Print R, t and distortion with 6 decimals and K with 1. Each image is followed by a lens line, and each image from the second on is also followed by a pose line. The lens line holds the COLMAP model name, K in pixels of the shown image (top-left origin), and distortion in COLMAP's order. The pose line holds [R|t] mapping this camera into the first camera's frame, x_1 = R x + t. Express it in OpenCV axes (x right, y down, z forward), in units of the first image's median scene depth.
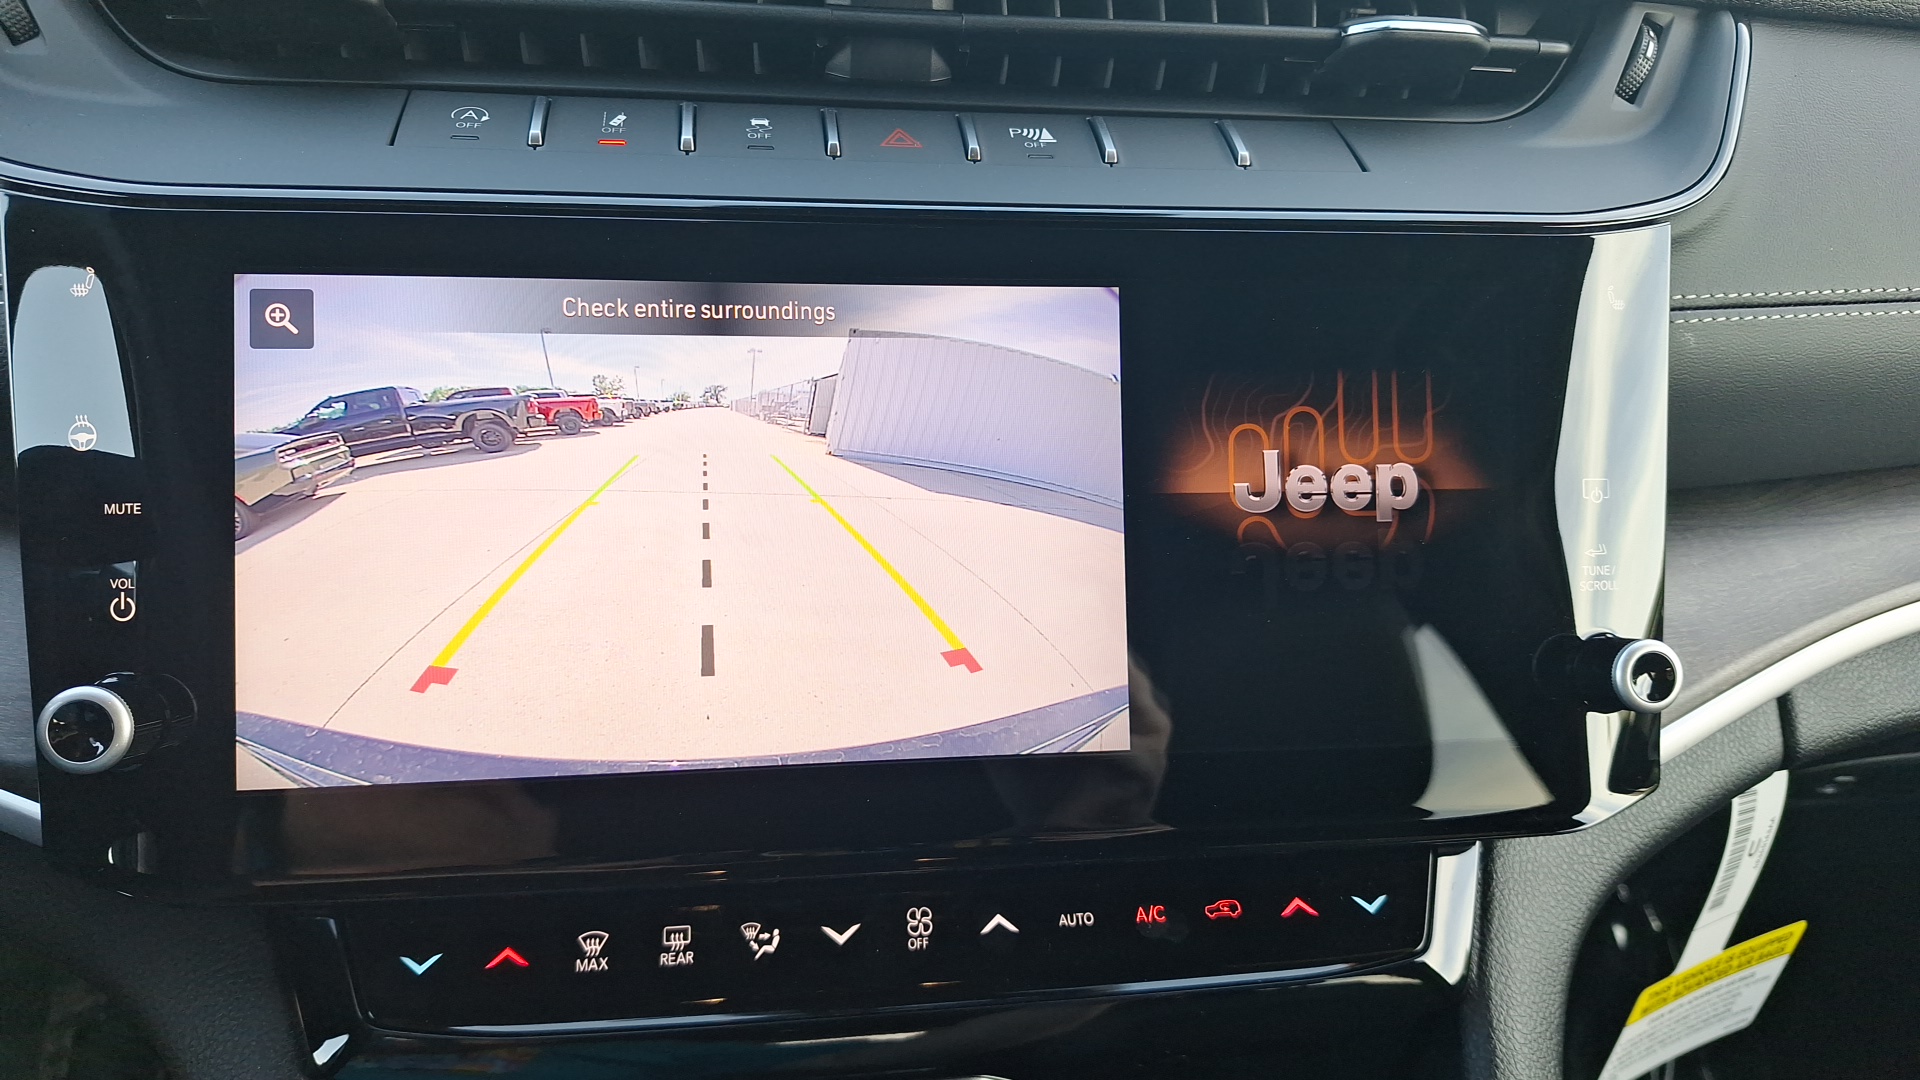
lens RADIAL K [[1328.1, 0, 967.9], [0, 1328.1, 587.8], [0, 0, 1]] dist [0.035233, -0.038377]
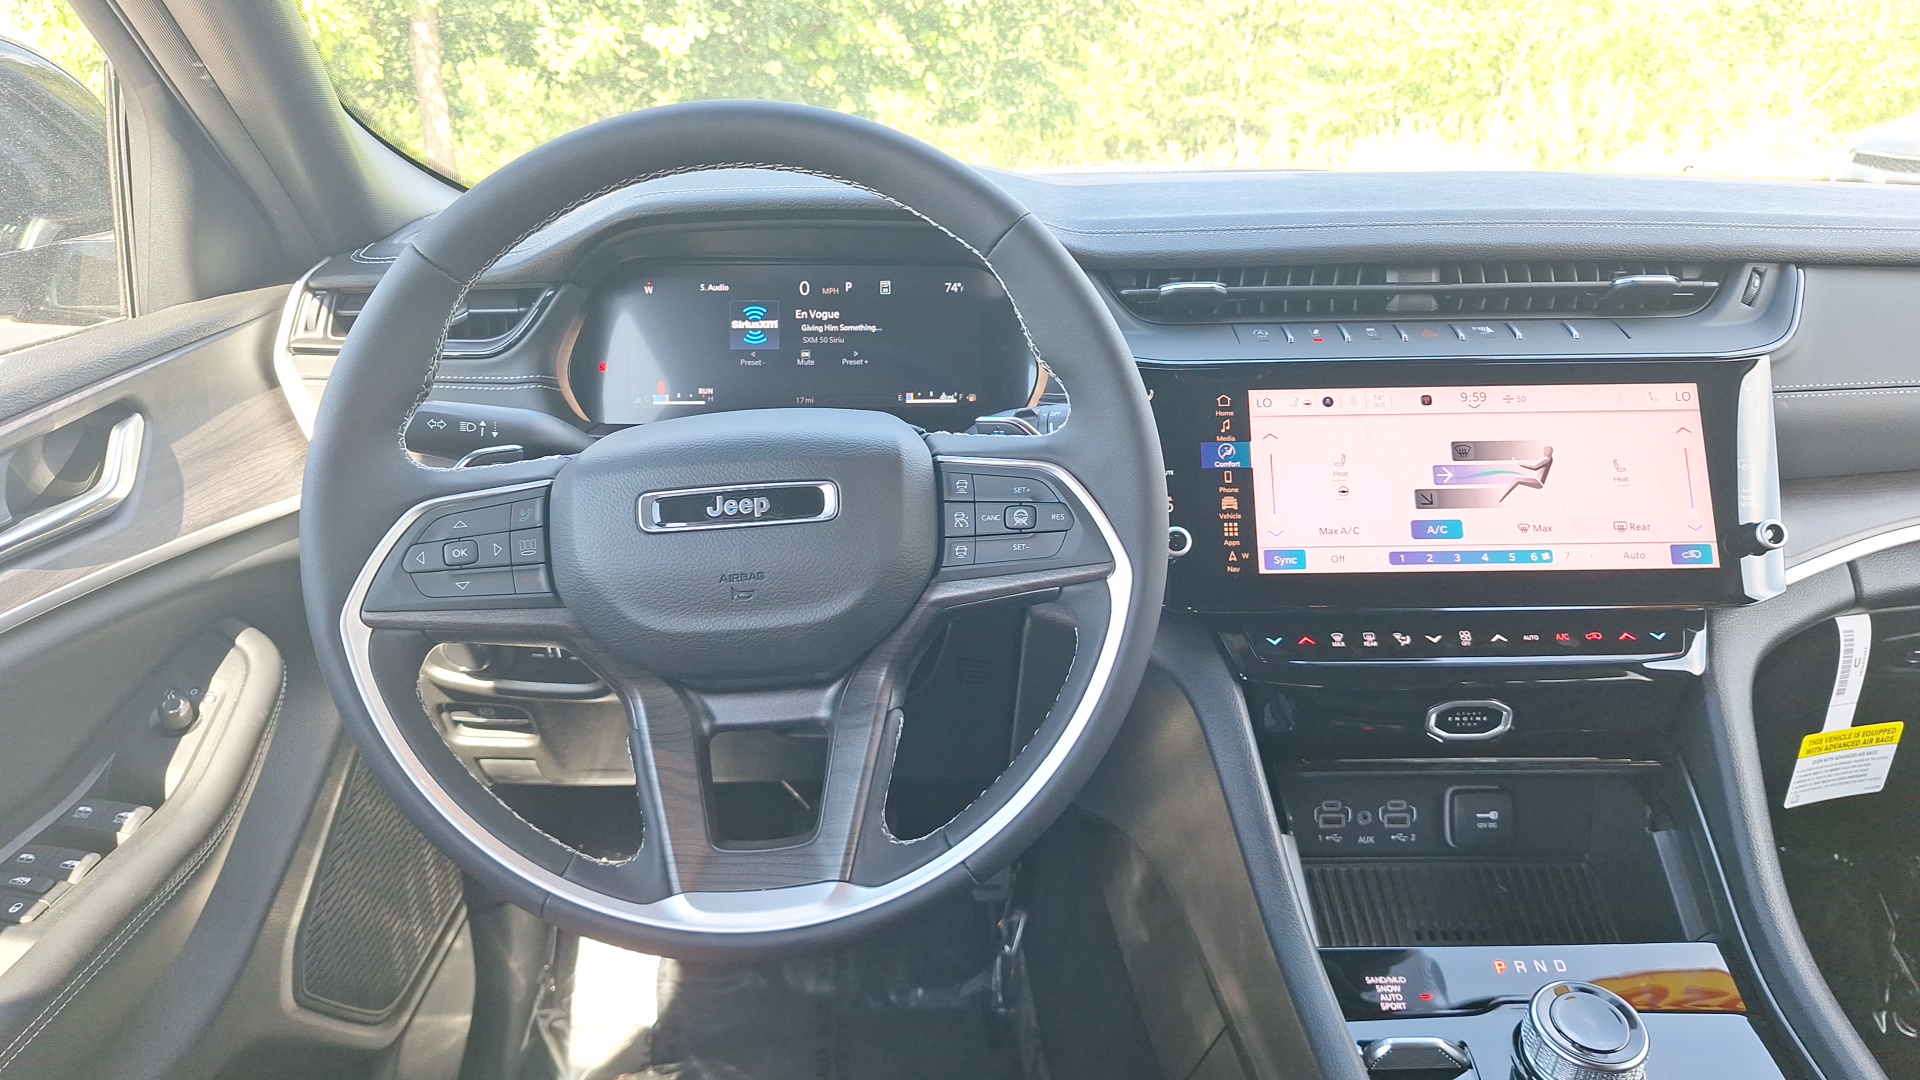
lens RADIAL K [[1328.1, 0, 957.9], [0, 1328.1, 533.7], [0, 0, 1]] dist [0.035233, -0.038377]
pose [[0.989783, -0.016928, -0.141571, -0.576974], [-0.007447, 0.985434, -0.169896, 0.461589], [0.142385, 0.169214, 0.975240, -1.492896]]
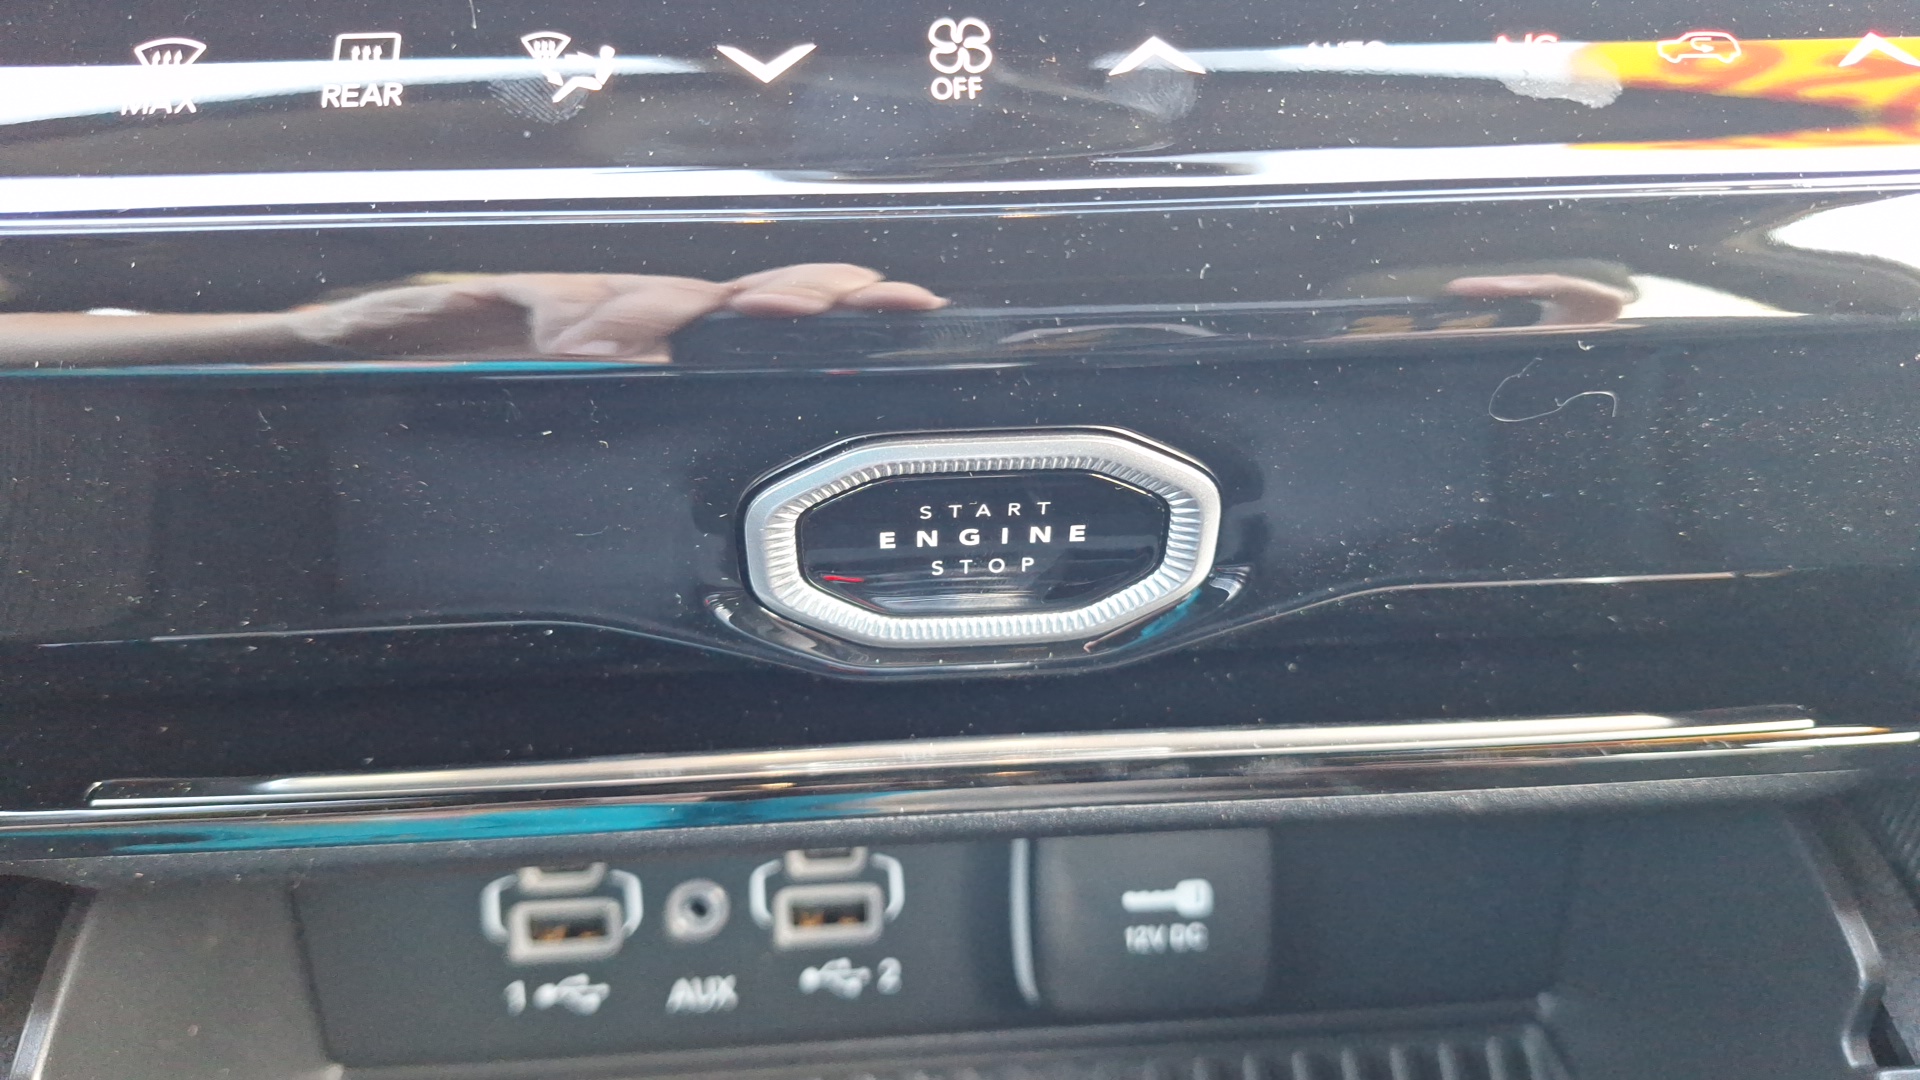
lens RADIAL K [[1328.1, 0, 972.7], [0, 1328.1, 541.7], [0, 0, 1]] dist [0.035233, -0.038377]
pose [[0.996339, -0.014268, -0.084294, 0.000324], [0.016982, 0.999357, 0.031564, 0.365578], [0.083790, -0.032880, 0.995941, 0.545387]]
